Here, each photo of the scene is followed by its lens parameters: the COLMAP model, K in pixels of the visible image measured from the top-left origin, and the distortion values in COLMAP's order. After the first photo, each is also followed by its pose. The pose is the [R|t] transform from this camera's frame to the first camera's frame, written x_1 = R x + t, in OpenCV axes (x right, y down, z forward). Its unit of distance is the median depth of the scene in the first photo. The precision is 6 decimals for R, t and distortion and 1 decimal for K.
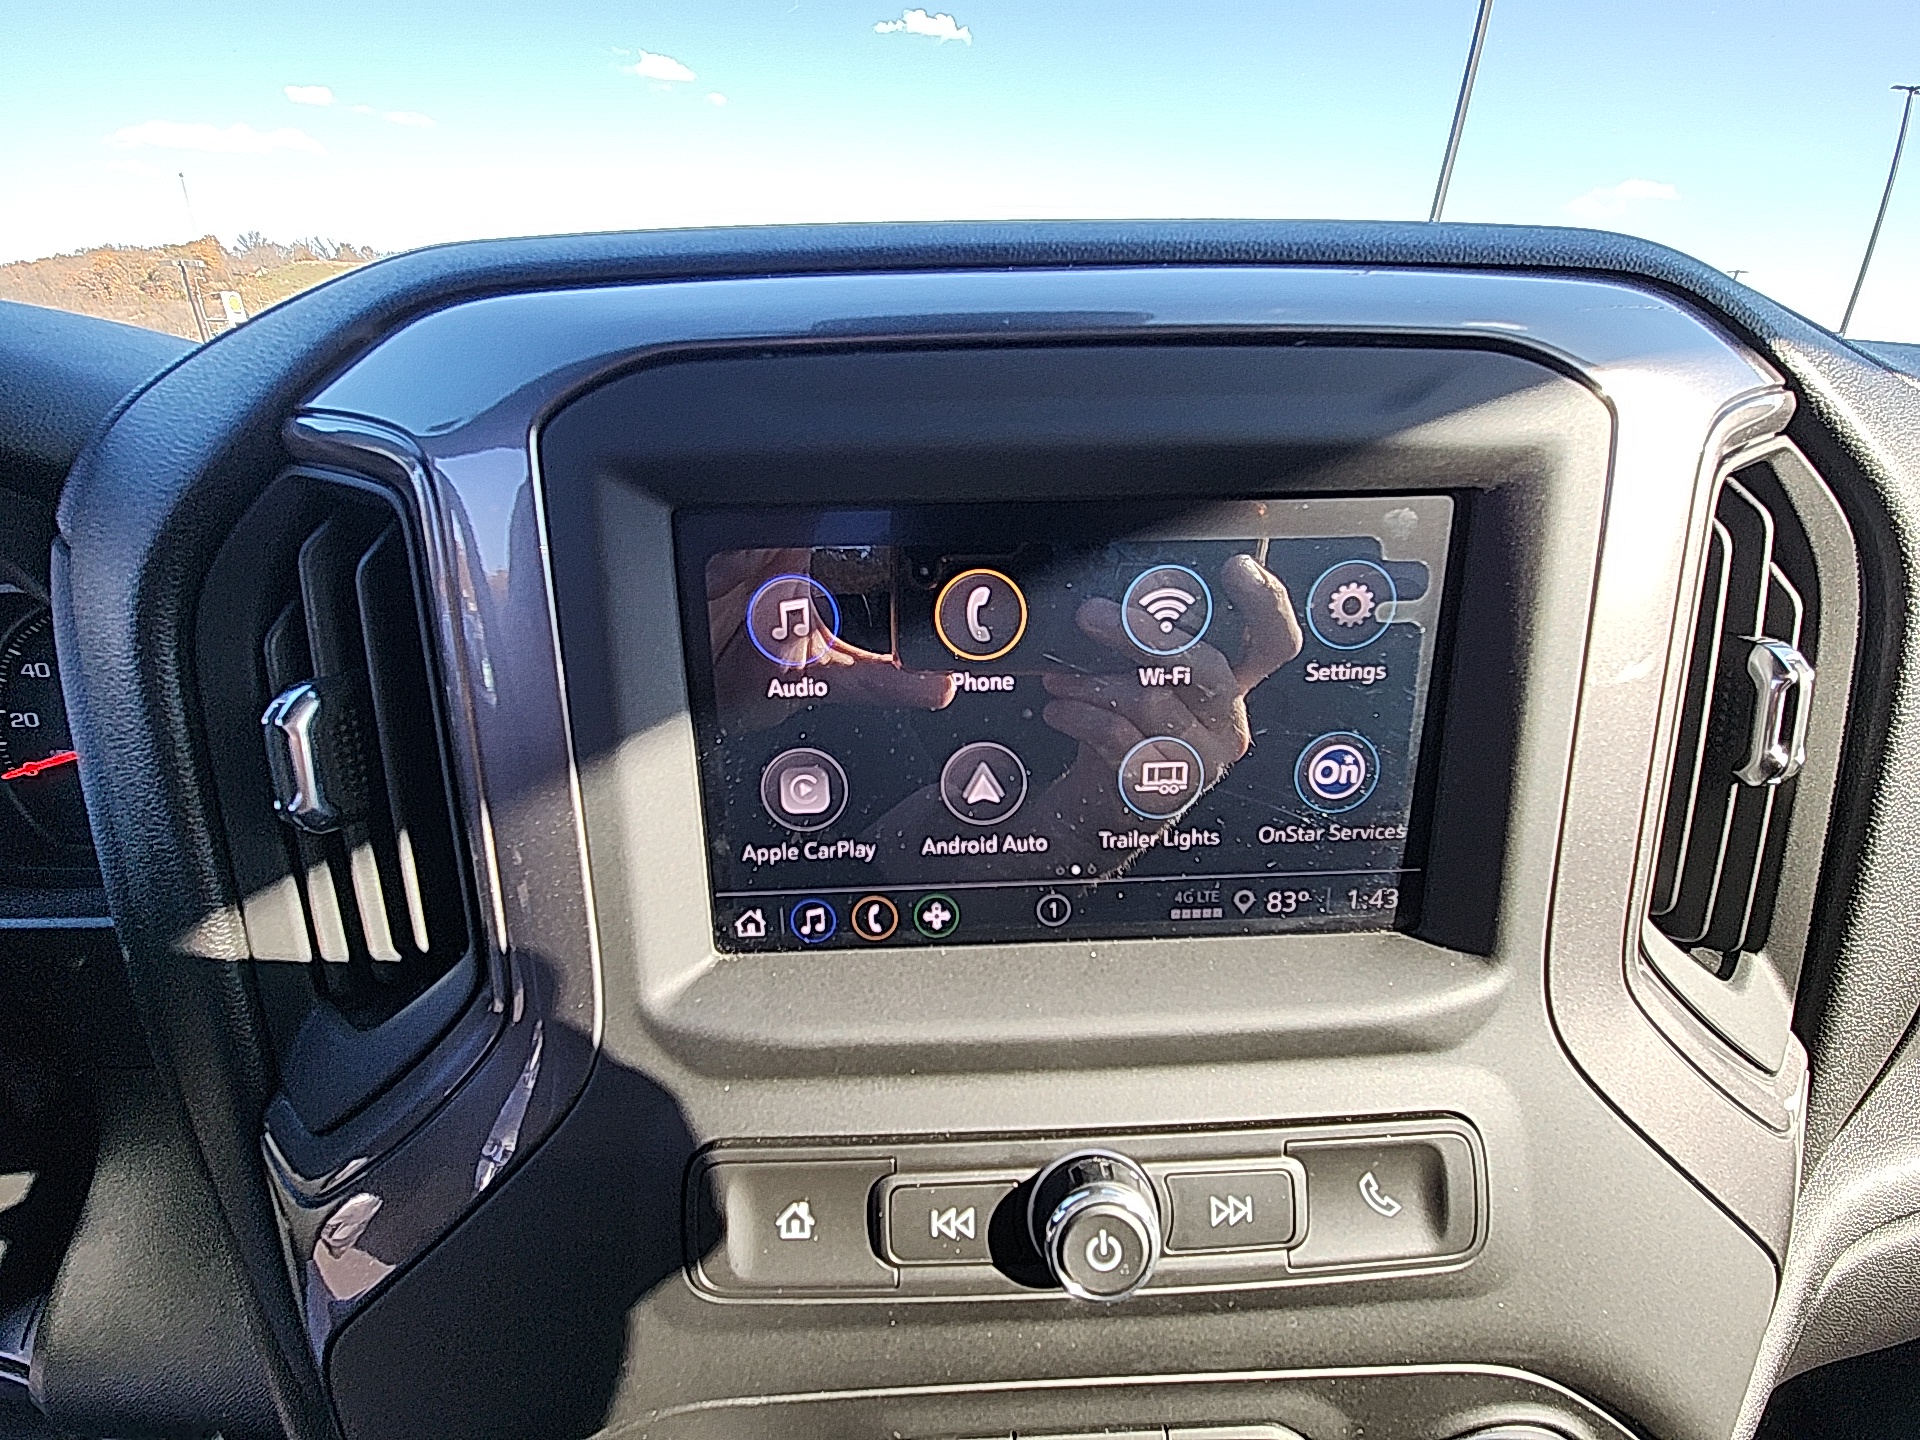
lens RADIAL K [[774.6, 0, 954.7], [0, 774.6, 700.5], [0, 0, 1]] dist [0.004672, 0.000173]
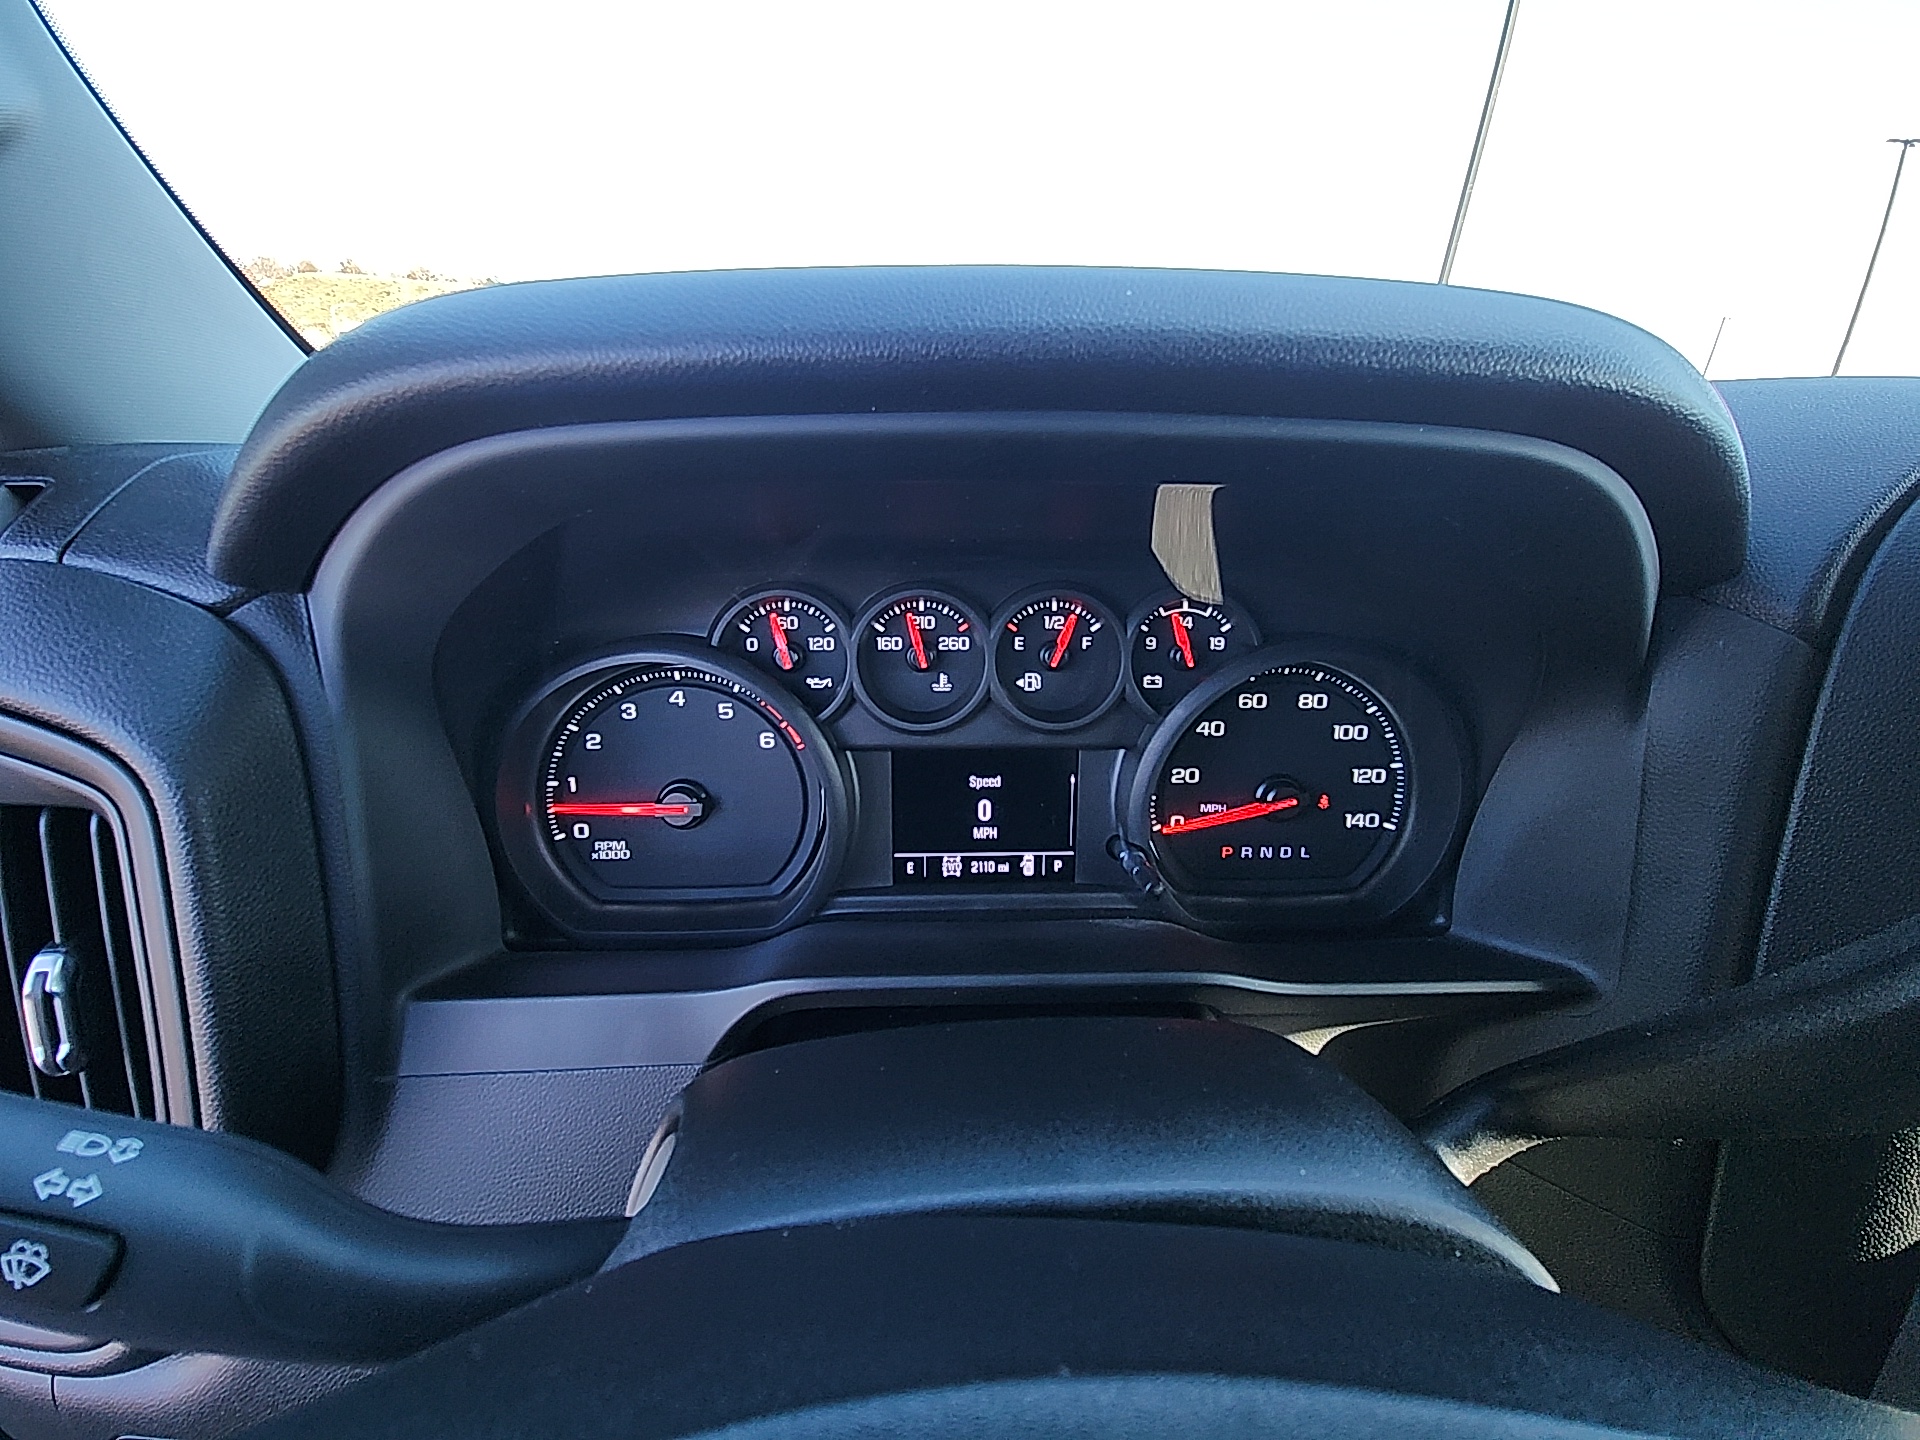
lens RADIAL K [[775.4, 0, 953.5], [0, 775.4, 699.6], [0, 0, 1]] dist [0.008209, -0.002827]
pose [[0.999778, 0.016913, 0.012590, -2.795670], [-0.016650, 0.999648, -0.020645, -0.090820], [-0.012935, 0.020431, 0.999708, -0.035477]]
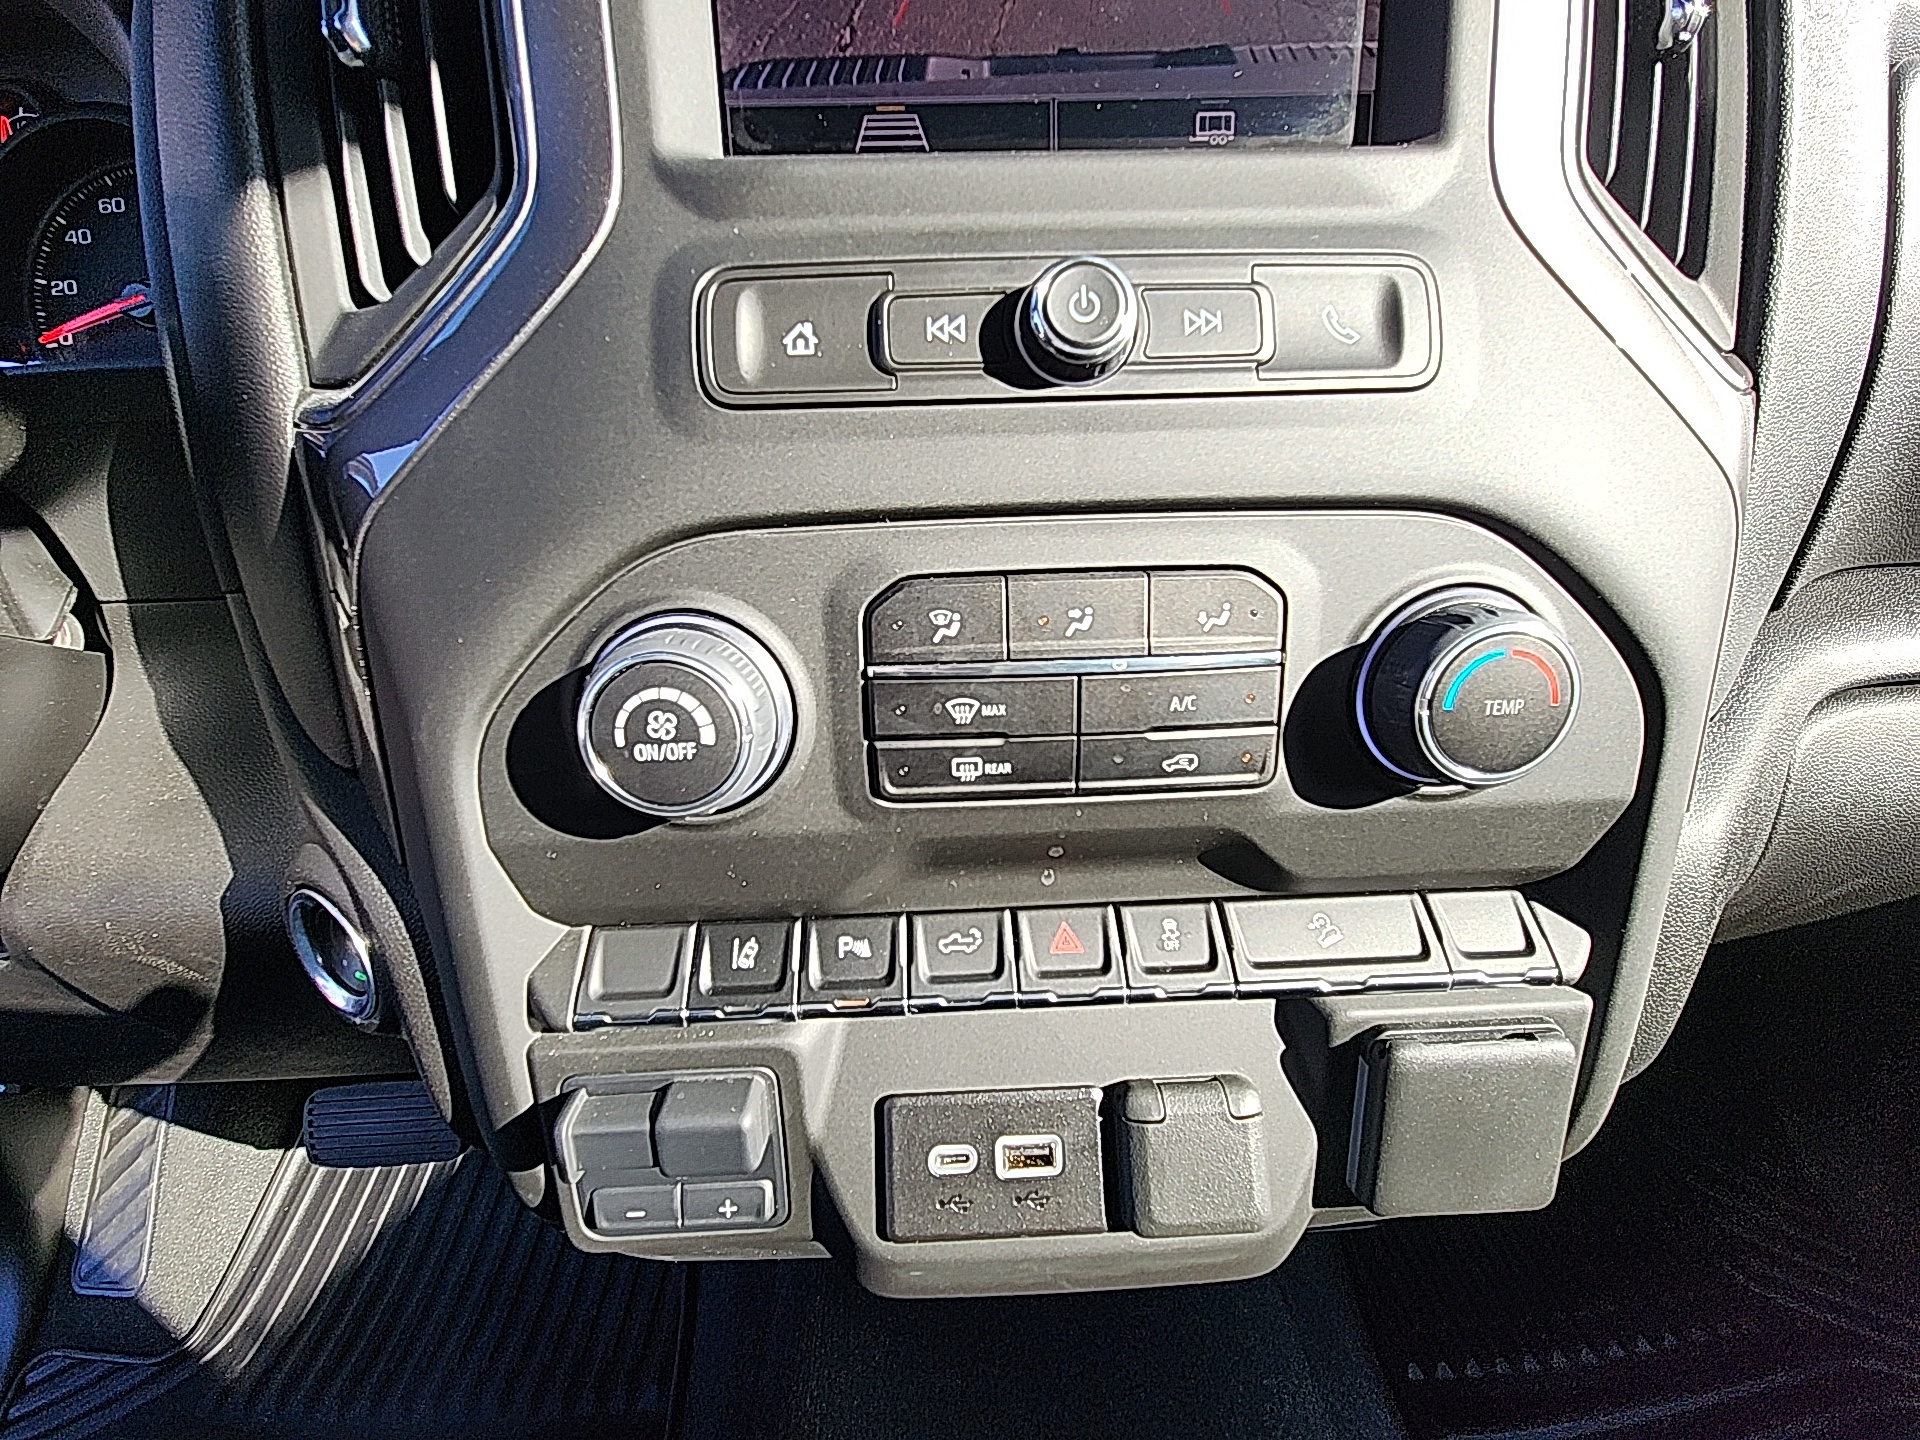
lens RADIAL K [[775.4, 0, 953.5], [0, 775.4, 699.6], [0, 0, 1]] dist [0.008209, -0.002827]
pose [[0.999942, -0.010135, 0.003646, -0.001024], [0.010222, 0.999641, -0.024781, 1.143930], [-0.003394, 0.024816, 0.999686, -0.066933]]
